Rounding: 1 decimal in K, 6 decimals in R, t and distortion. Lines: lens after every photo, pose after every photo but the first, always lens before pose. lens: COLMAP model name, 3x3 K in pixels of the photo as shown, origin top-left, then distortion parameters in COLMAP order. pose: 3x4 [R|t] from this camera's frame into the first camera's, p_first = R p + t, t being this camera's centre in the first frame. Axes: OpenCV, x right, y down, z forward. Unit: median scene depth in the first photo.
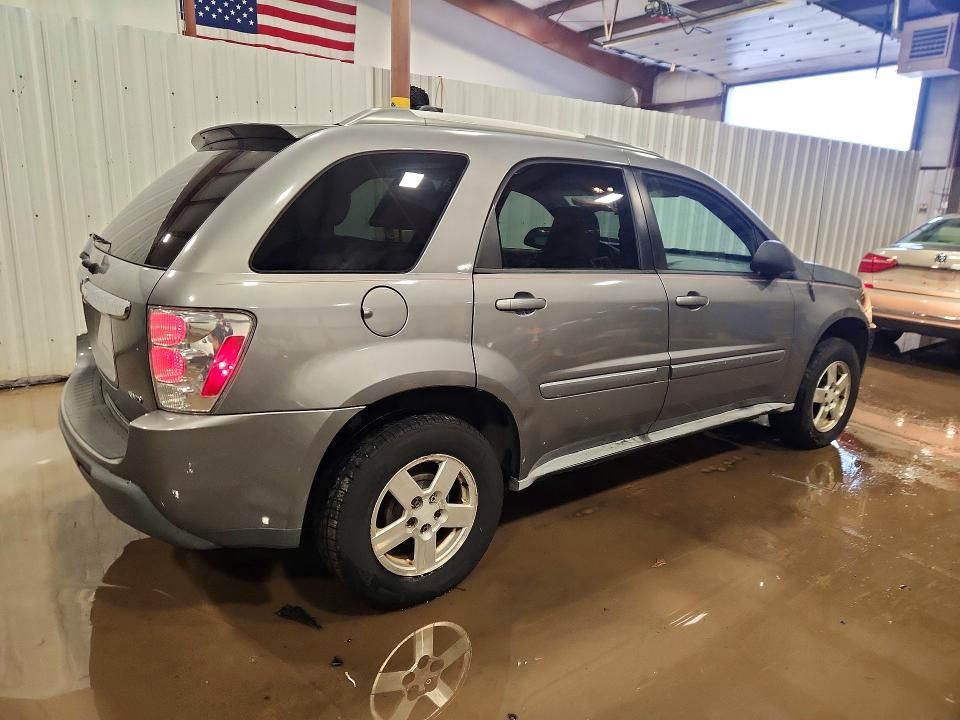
lens RADIAL K [[650.3, 0, 480.0], [0, 650.3, 360.0], [0, 0, 1]] dist [0.001902, 0.000548]
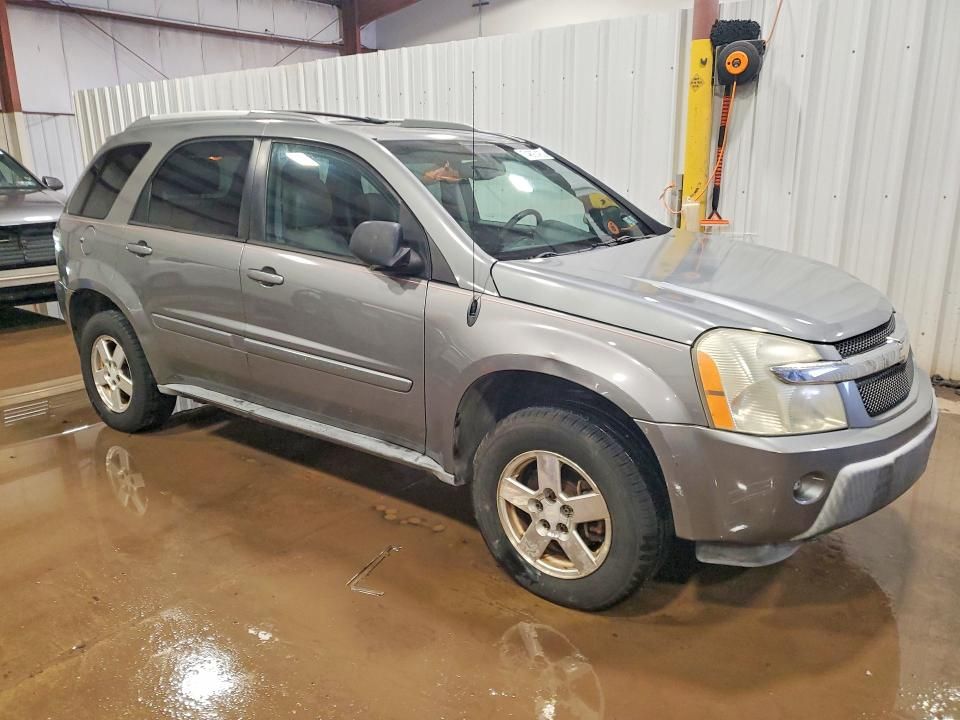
lens RADIAL K [[738.5, 0, 480.0], [0, 738.5, 360.0], [0, 0, 1]] dist [0.005803, 0.002450]
pose [[0.293747, 0.213419, -0.931754, 1.153324], [-0.205223, 0.966107, 0.156588, -0.165131], [0.933593, 0.145220, 0.327590, 0.775757]]
